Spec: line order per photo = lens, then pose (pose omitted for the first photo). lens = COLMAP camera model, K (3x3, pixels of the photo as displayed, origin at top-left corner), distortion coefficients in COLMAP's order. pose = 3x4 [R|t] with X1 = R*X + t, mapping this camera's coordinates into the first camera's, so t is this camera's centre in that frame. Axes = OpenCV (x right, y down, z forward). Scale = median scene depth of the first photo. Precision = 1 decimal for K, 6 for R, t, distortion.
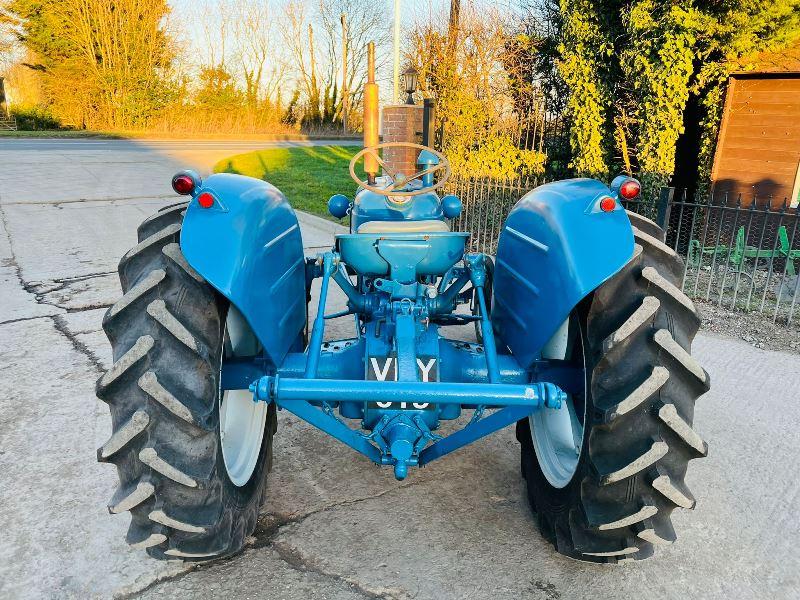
lens RADIAL K [[603.0, 0, 396.9], [0, 603.0, 301.3], [0, 0, 1]] dist [0.049568, -0.058067]
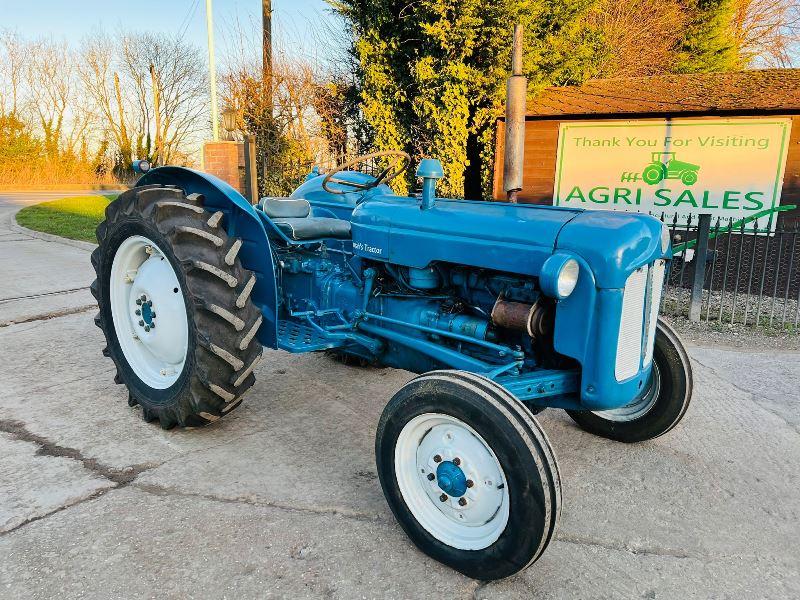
lens RADIAL K [[603.0, 0, 398.7], [0, 603.0, 303.5], [0, 0, 1]] dist [0.049568, -0.058067]
pose [[0.959953, -0.068645, 0.271622, -0.004363], [0.089099, 0.993984, -0.063689, 0.058965], [-0.265616, 0.085339, 0.960294, -0.088639]]
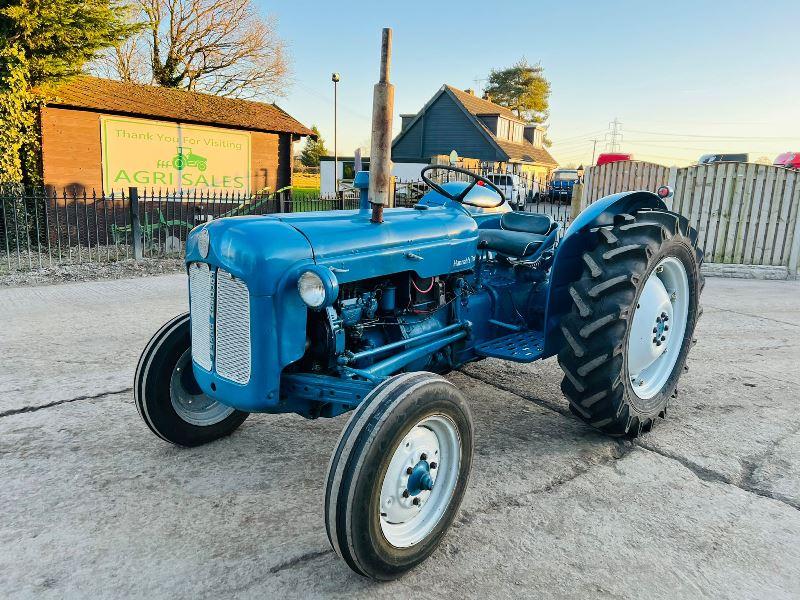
lens RADIAL K [[603.0, 0, 398.4], [0, 603.0, 303.3], [0, 0, 1]] dist [0.049568, -0.058067]
pose [[0.001791, -0.230541, 0.973061, -0.782047], [0.233981, 0.946148, 0.223734, -0.073832], [-0.972240, 0.227277, 0.055637, 0.265514]]
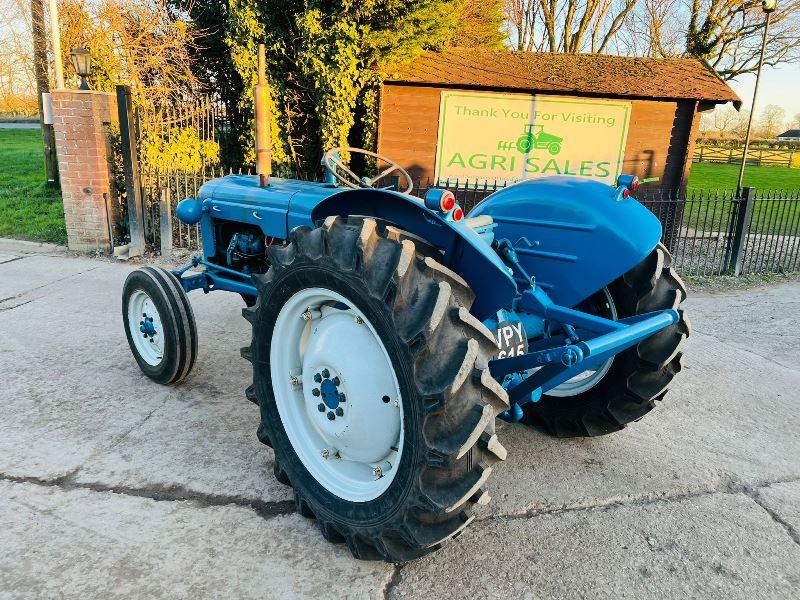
lens RADIAL K [[603.0, 0, 403.4], [0, 603.0, 299.1], [0, 0, 1]] dist [0.049568, -0.058067]
pose [[0.735956, -0.177573, 0.653328, -0.288592], [0.161755, 0.983163, 0.085009, -0.031006], [-0.657423, 0.043116, 0.752288, 0.059299]]
